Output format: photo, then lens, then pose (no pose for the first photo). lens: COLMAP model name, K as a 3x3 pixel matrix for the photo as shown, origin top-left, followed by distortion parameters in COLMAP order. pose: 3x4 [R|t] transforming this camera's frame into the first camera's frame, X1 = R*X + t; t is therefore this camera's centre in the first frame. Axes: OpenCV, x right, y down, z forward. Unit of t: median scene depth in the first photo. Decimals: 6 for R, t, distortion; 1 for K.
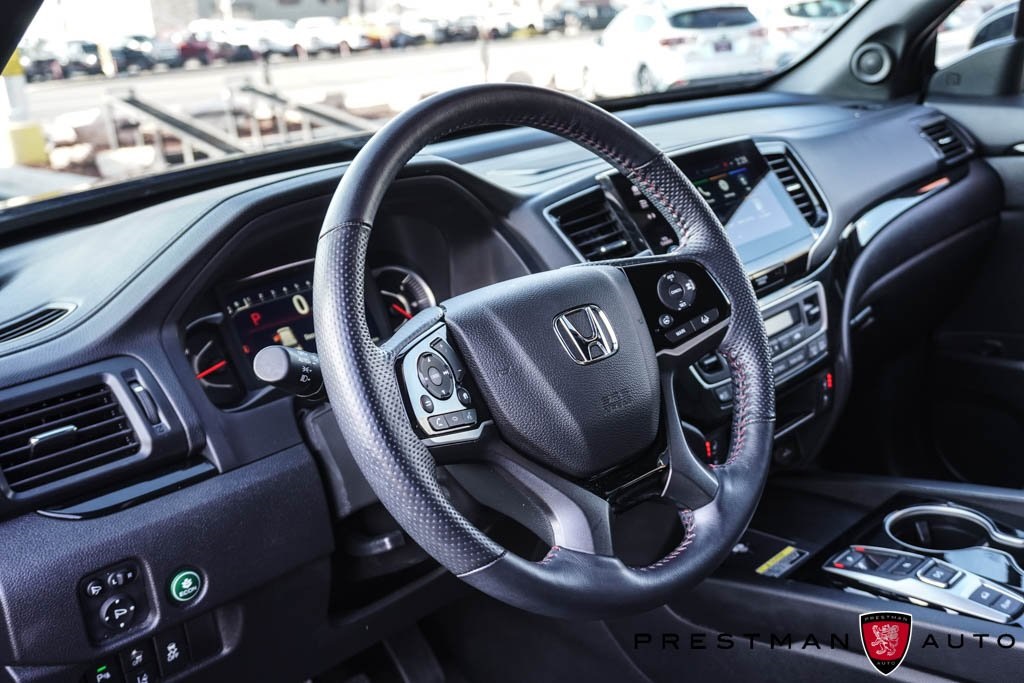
lens RADIAL K [[1087.9, 0, 512.0], [0, 1087.9, 341.5], [0, 0, 1]] dist [0.002062, 0.007531]
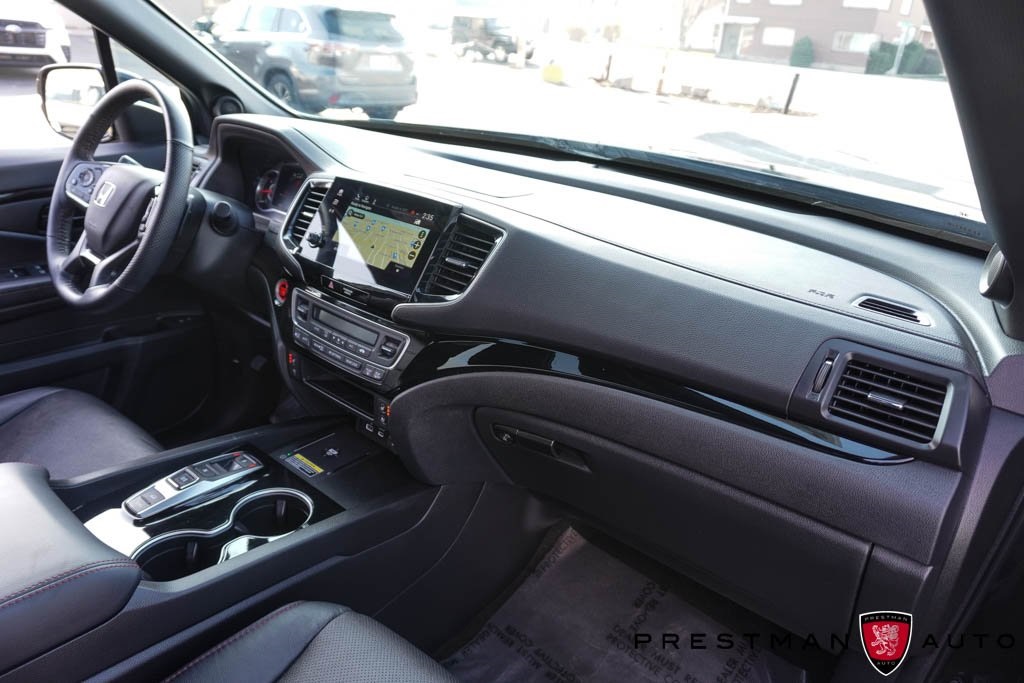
lens RADIAL K [[700.7, 0, 512.0], [0, 700.7, 341.5], [0, 0, 1]] dist [-0.003169, -0.001007]
pose [[0.088448, 0.488028, -0.868335, 0.957271], [-0.357352, 0.829266, 0.429671, -0.417519], [0.929772, 0.272298, 0.247745, 0.929895]]
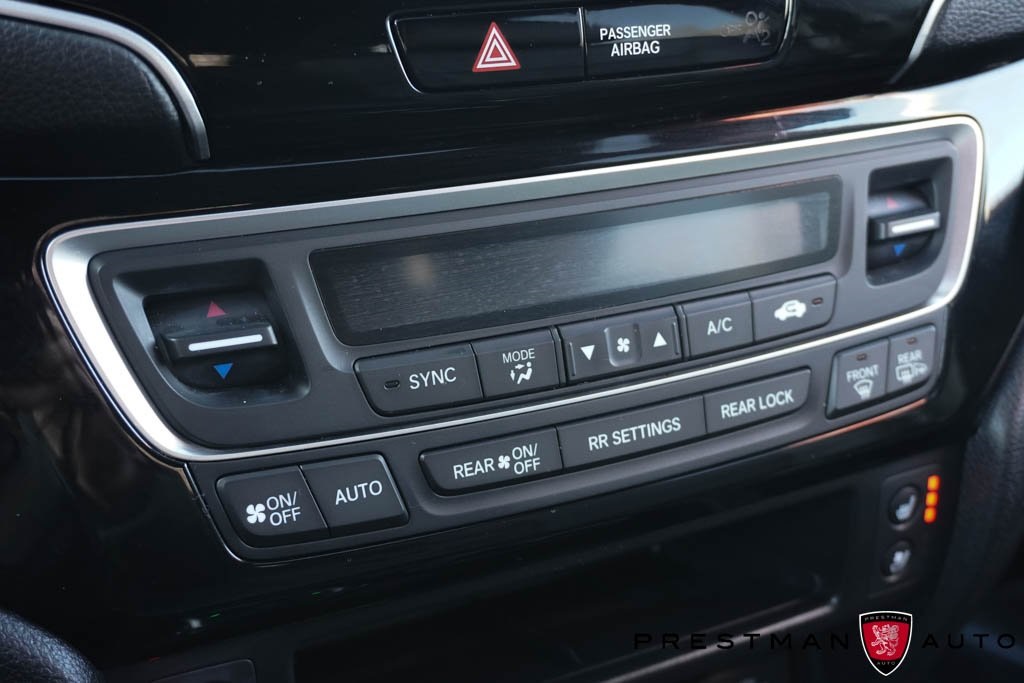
lens RADIAL K [[1321.3, 0, 512.0], [0, 1321.3, 341.5], [0, 0, 1]] dist [0.012908, 0.016608]
pose [[0.953110, 0.208316, -0.219515, 0.261441], [-0.185019, 0.975127, 0.122046, -0.022161], [0.239479, -0.075709, 0.967945, 0.677718]]
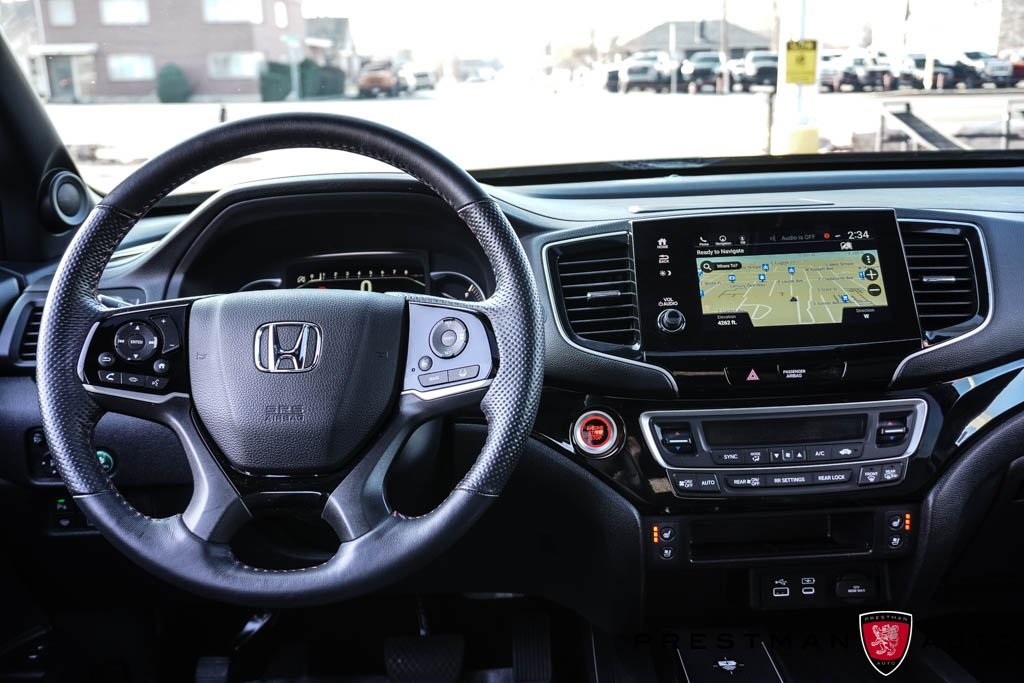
lens RADIAL K [[1044.9, 0, 512.0], [0, 1044.9, 341.5], [0, 0, 1]] dist [0.001974, 0.009110]
pose [[0.735553, 0.228925, -0.637617, 0.548217], [-0.229998, 0.969661, 0.082814, -0.091494], [0.637231, 0.085736, 0.765889, 0.213497]]
